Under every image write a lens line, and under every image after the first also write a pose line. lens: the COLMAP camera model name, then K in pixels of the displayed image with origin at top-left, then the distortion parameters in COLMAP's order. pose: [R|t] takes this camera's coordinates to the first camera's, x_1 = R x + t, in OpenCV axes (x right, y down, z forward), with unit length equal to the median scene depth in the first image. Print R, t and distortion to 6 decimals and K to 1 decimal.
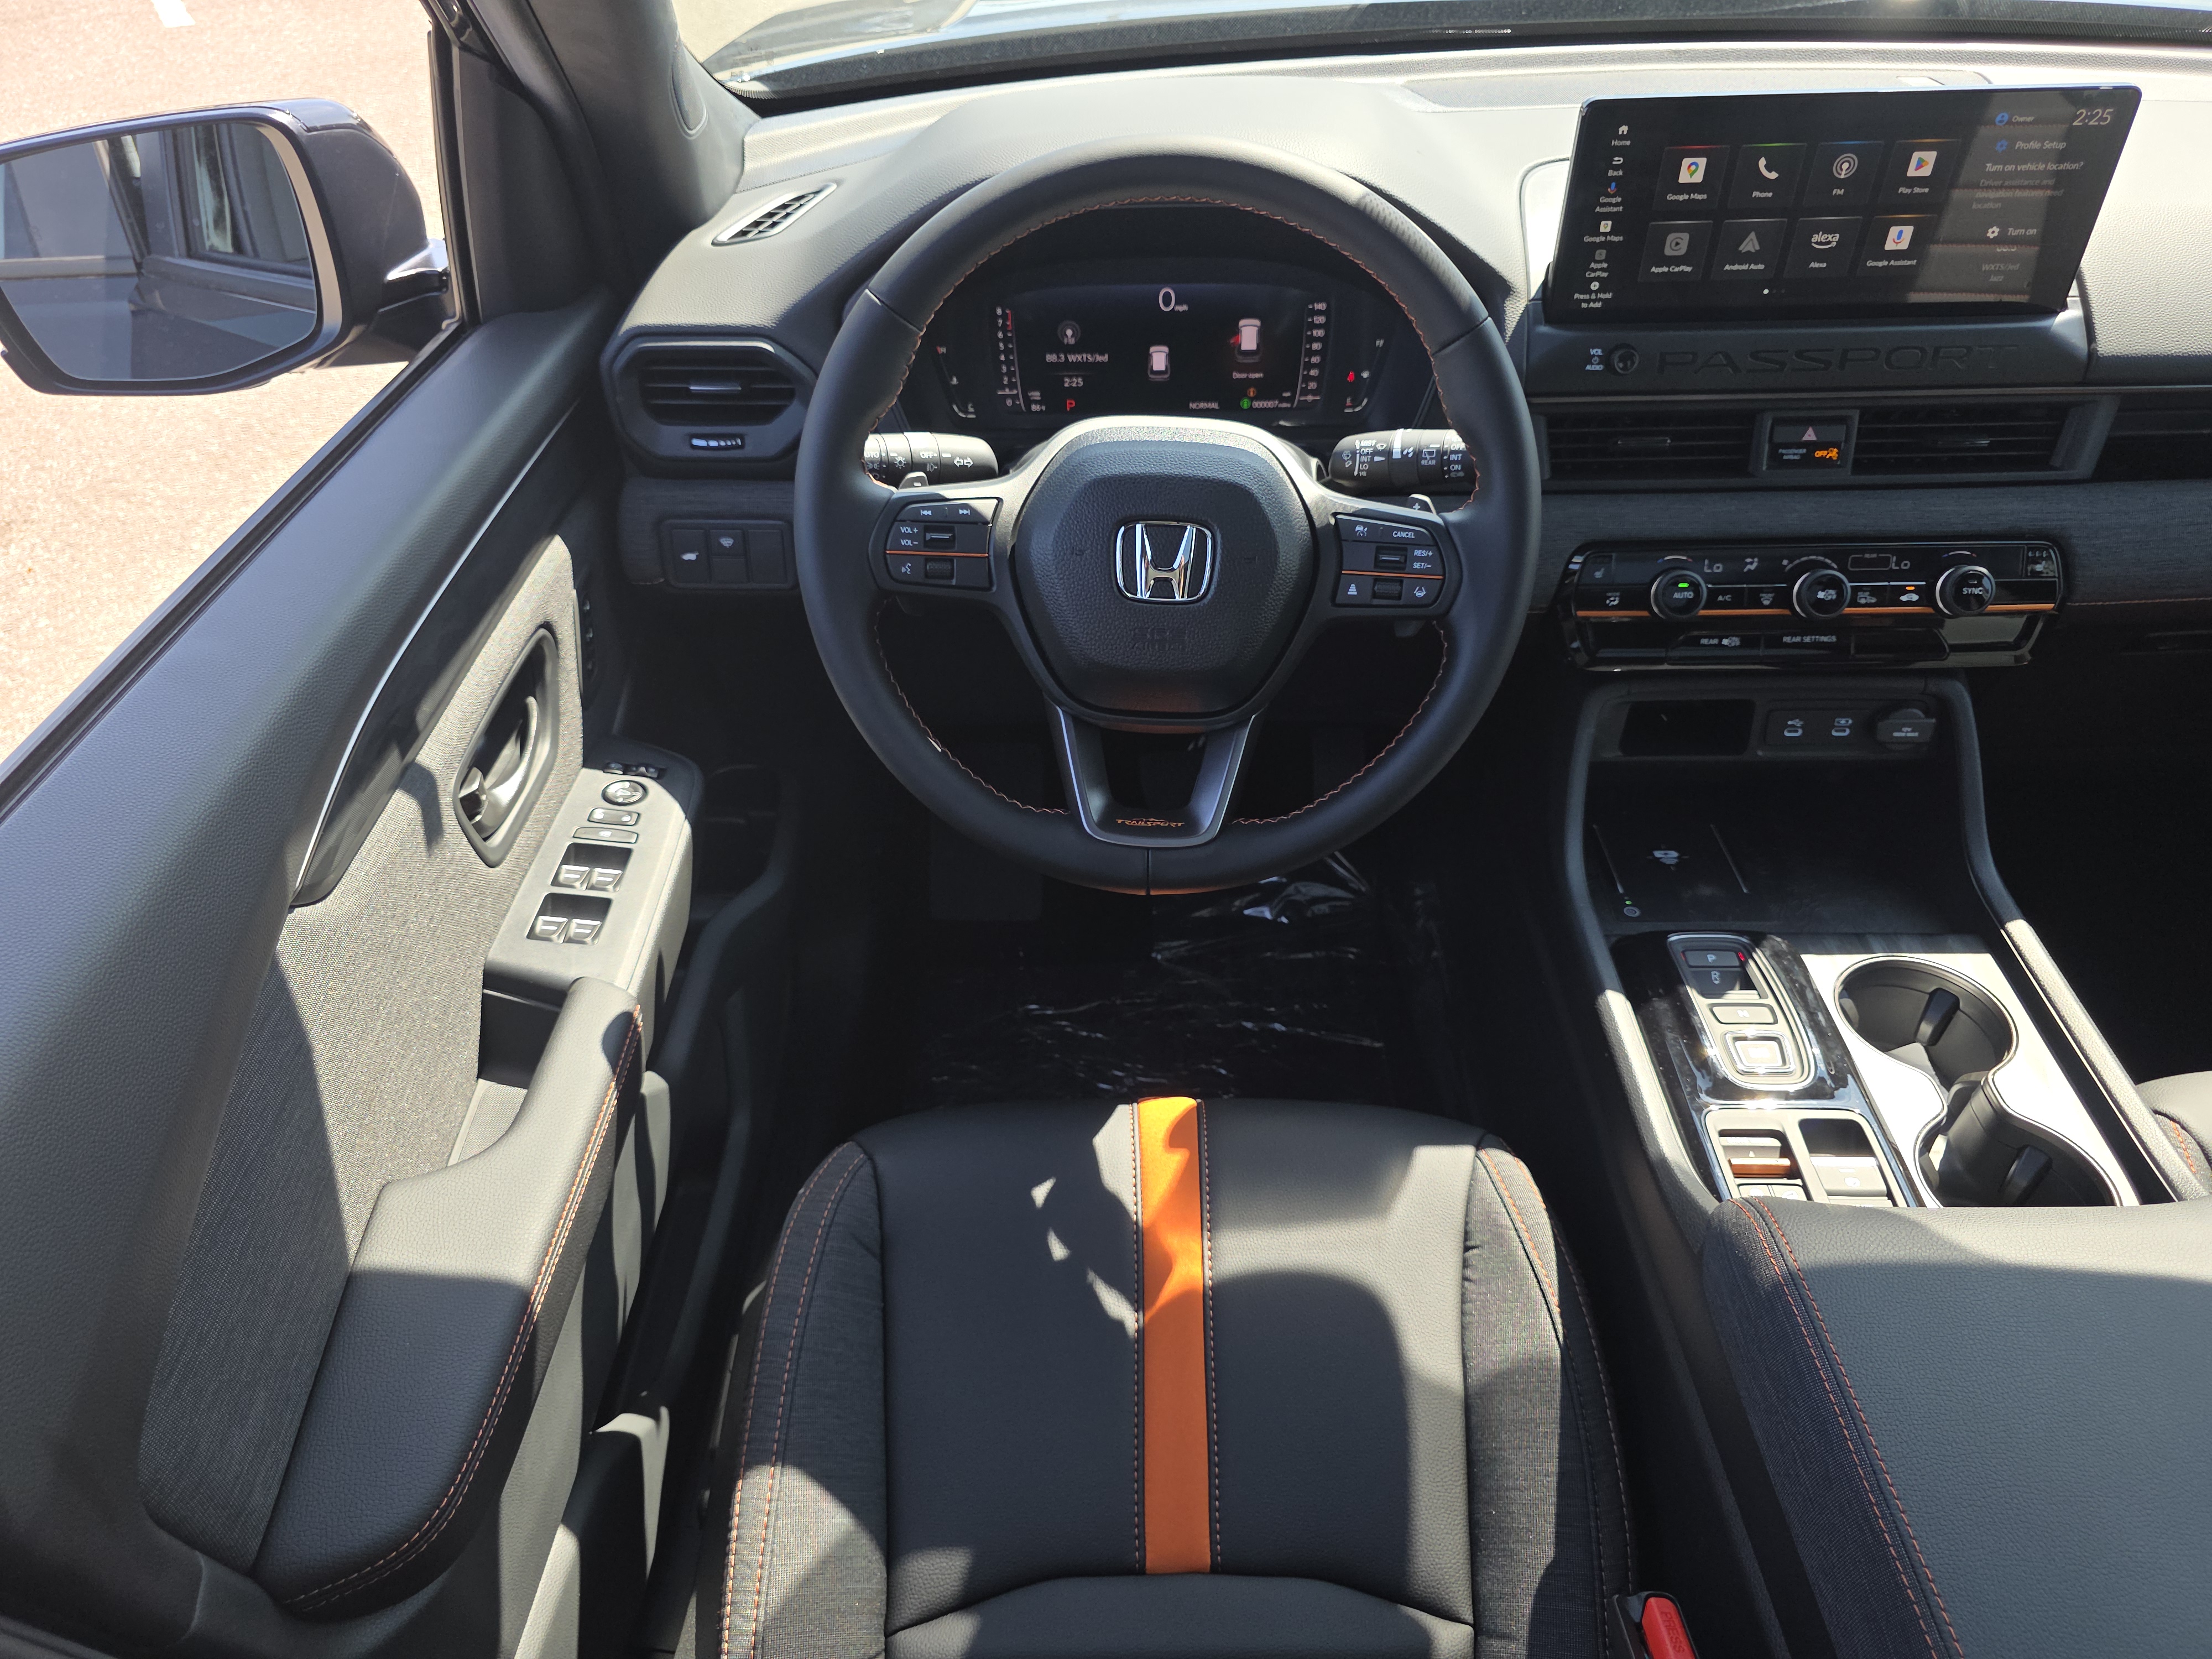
lens RADIAL K [[1474.5, 0, 1106.0], [0, 1474.5, 829.5], [0, 0, 1]] dist [0.074411, -0.068784]
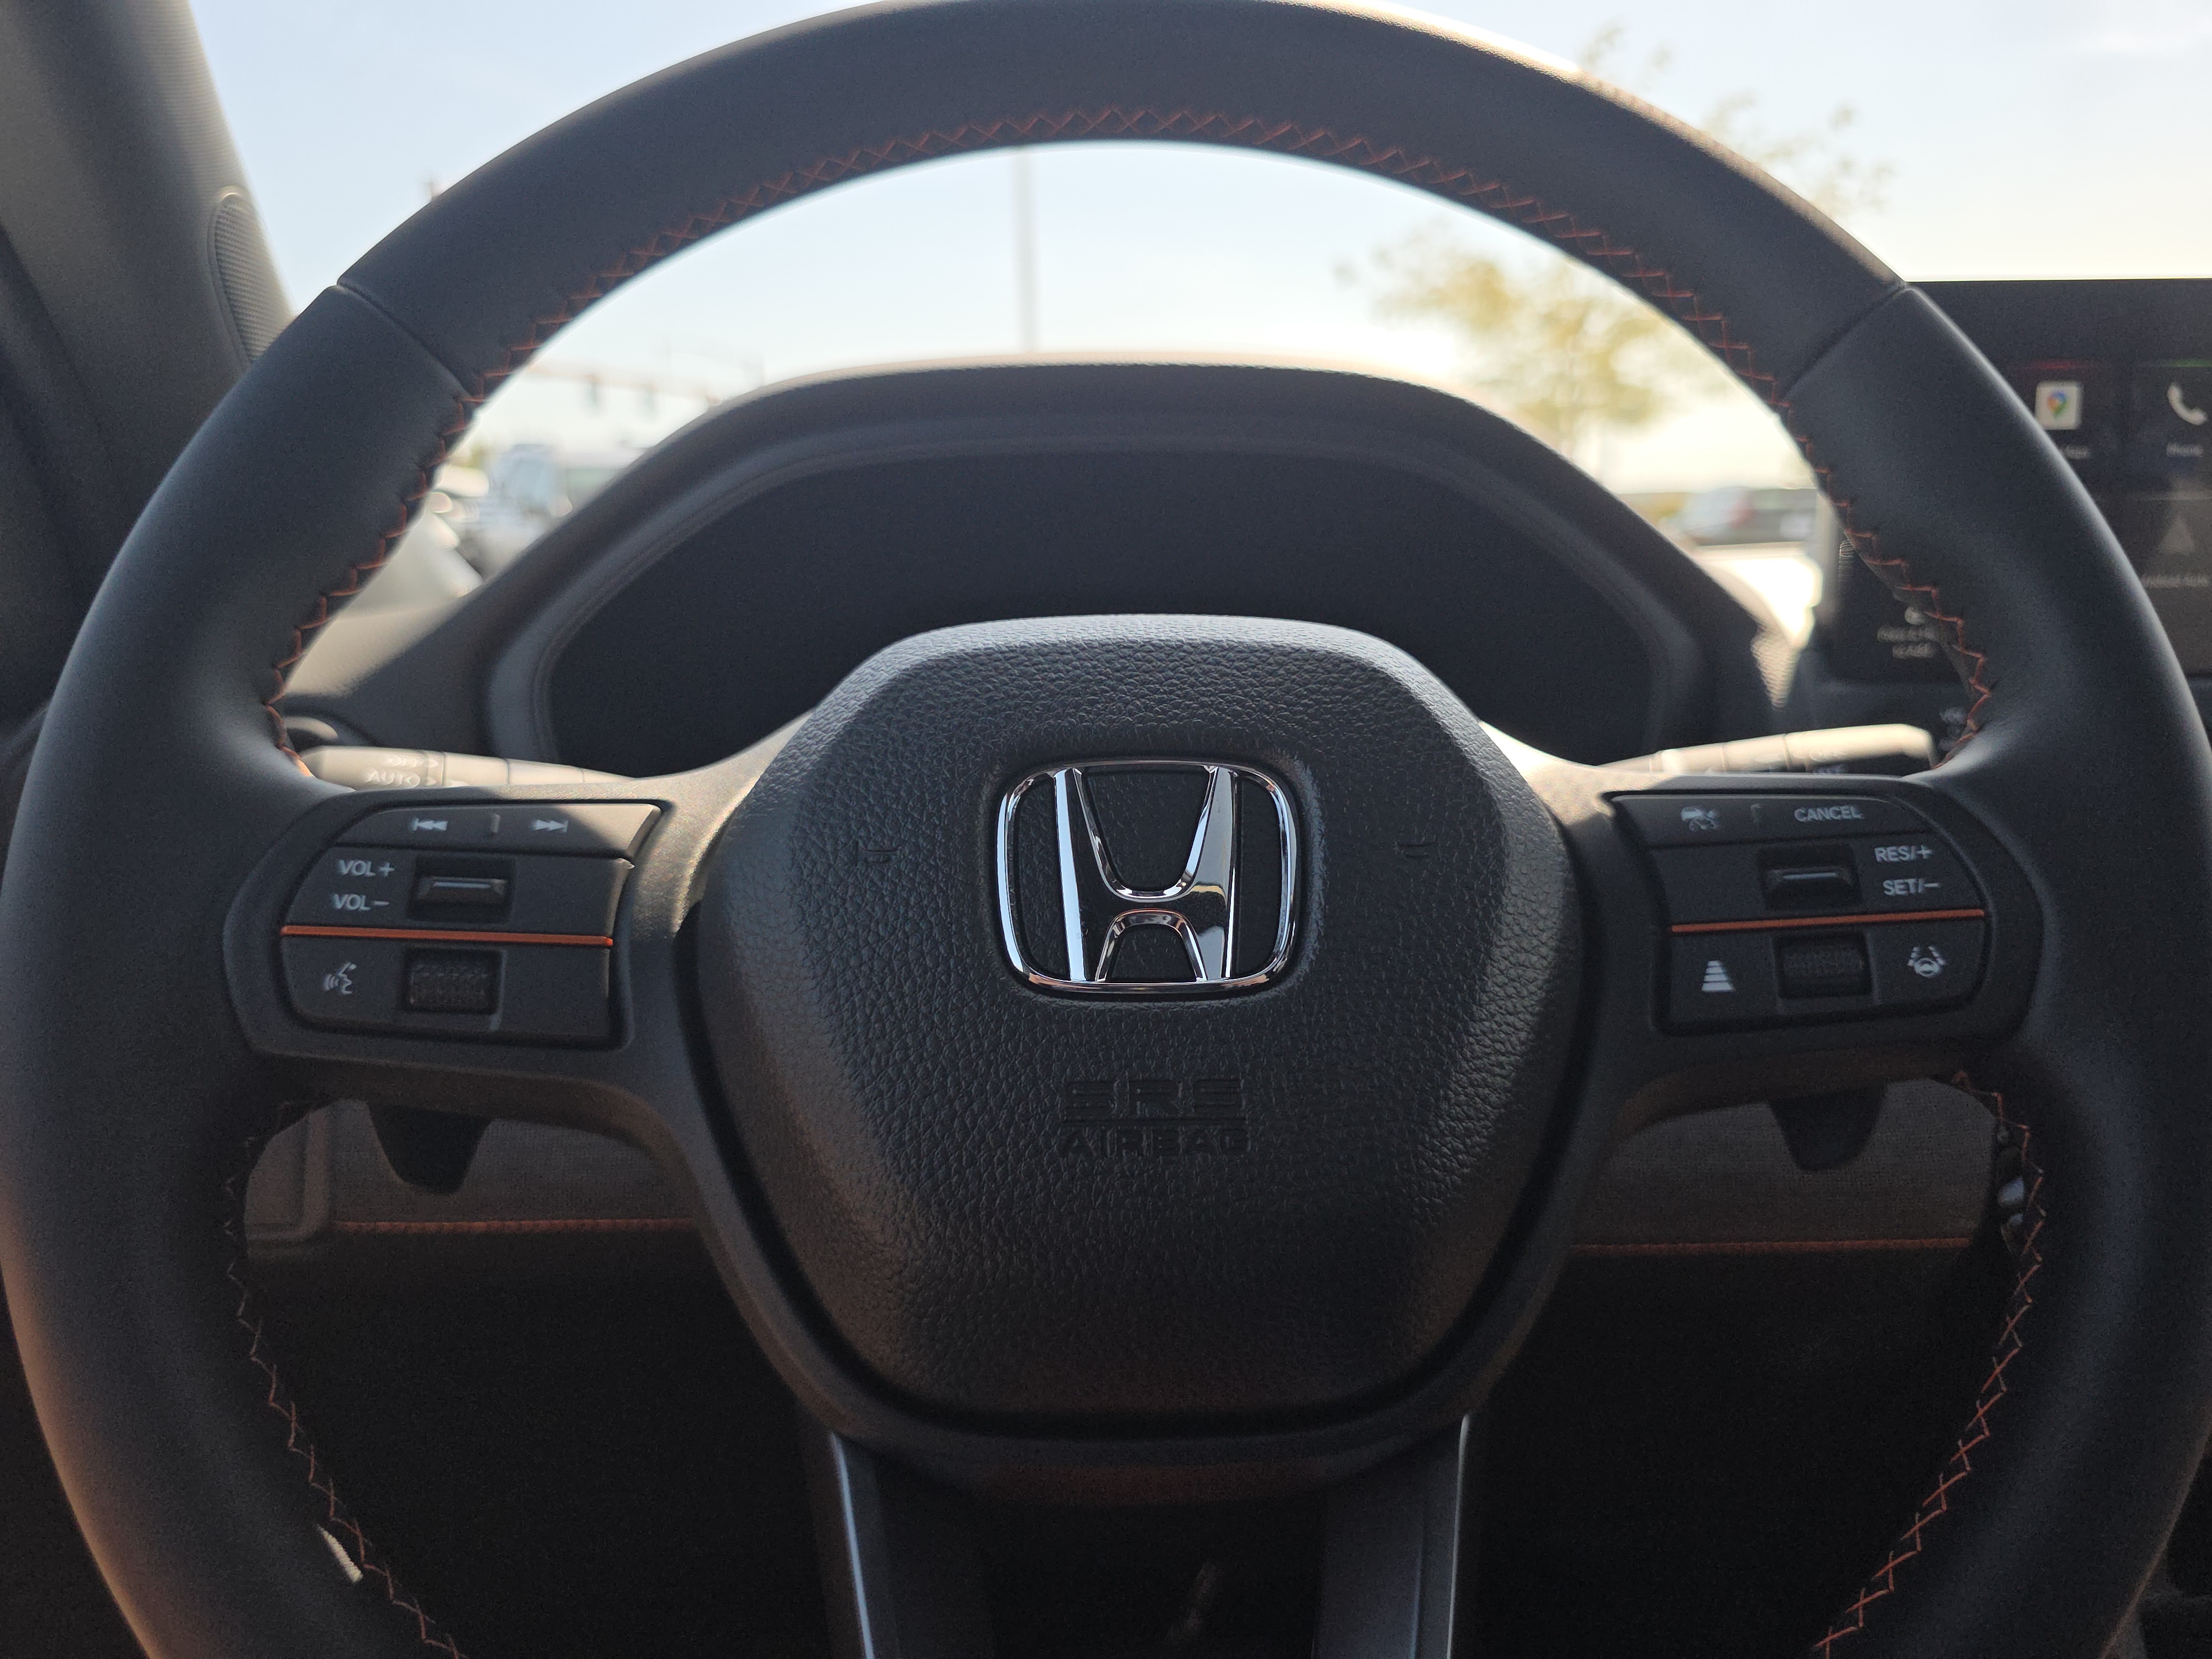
lens RADIAL K [[1768.3, 0, 1126.2], [0, 1768.3, 777.7], [0, 0, 1]] dist [-0.068342, 0.342094]
pose [[0.996830, -0.043974, 0.066303, 0.008448], [0.073633, 0.825541, -0.559517, 0.010686], [-0.030132, 0.562626, 0.826162, 0.544640]]
